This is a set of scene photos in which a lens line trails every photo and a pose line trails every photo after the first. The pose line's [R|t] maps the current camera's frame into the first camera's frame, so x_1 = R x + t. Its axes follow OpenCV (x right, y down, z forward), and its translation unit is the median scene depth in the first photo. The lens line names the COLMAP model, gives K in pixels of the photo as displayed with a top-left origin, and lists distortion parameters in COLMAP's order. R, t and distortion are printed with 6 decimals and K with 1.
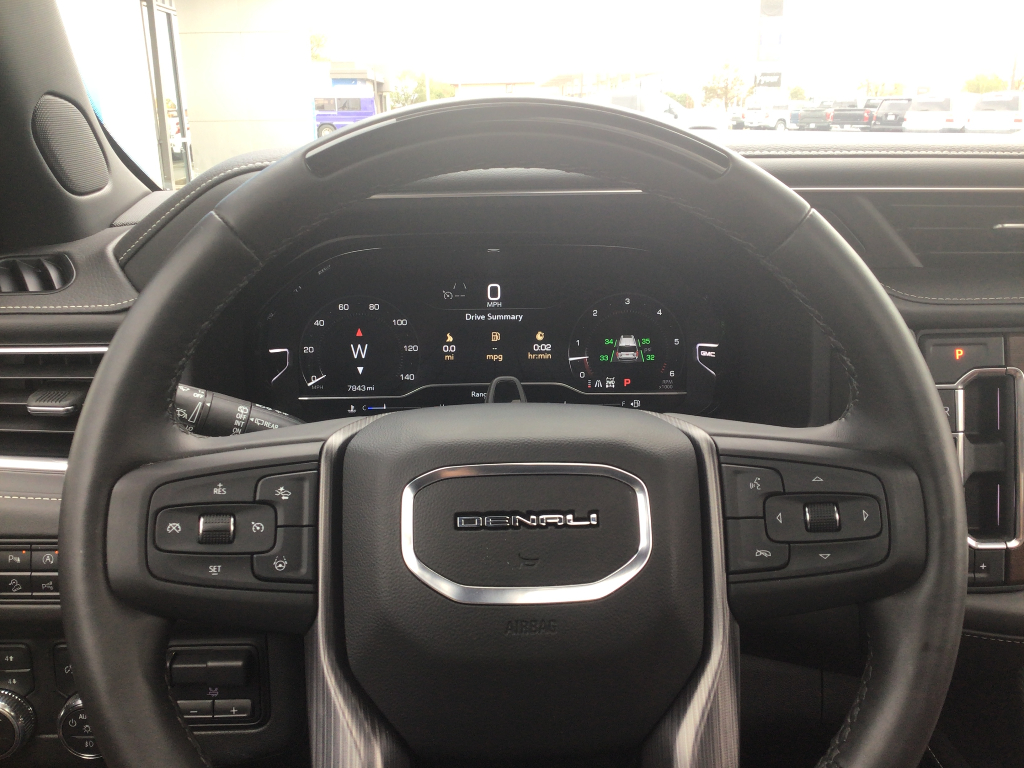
lens RADIAL K [[944.7, 0, 512.0], [0, 944.7, 384.0], [0, 0, 1]] dist [0.044627, -0.015166]
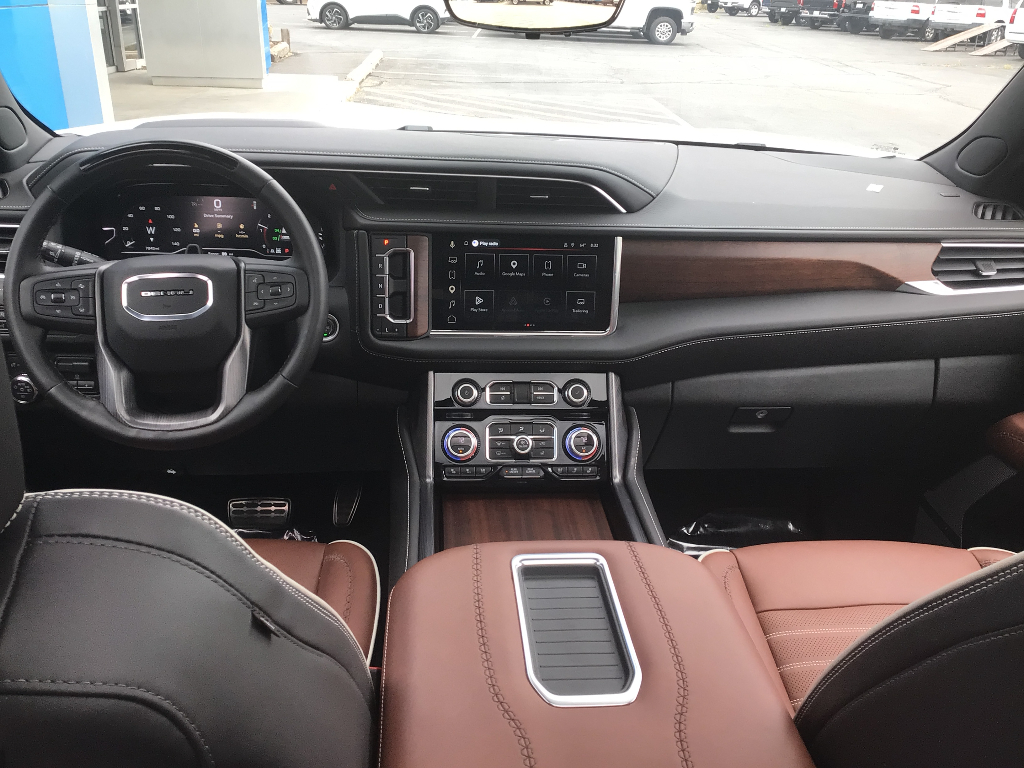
lens RADIAL K [[944.7, 0, 512.0], [0, 944.7, 384.0], [0, 0, 1]] dist [0.044627, -0.015166]
pose [[0.999328, 0.035064, 0.010664, 0.618294], [-0.036158, 0.990777, 0.130589, -0.001871], [-0.005987, -0.130887, 0.991379, -1.111316]]
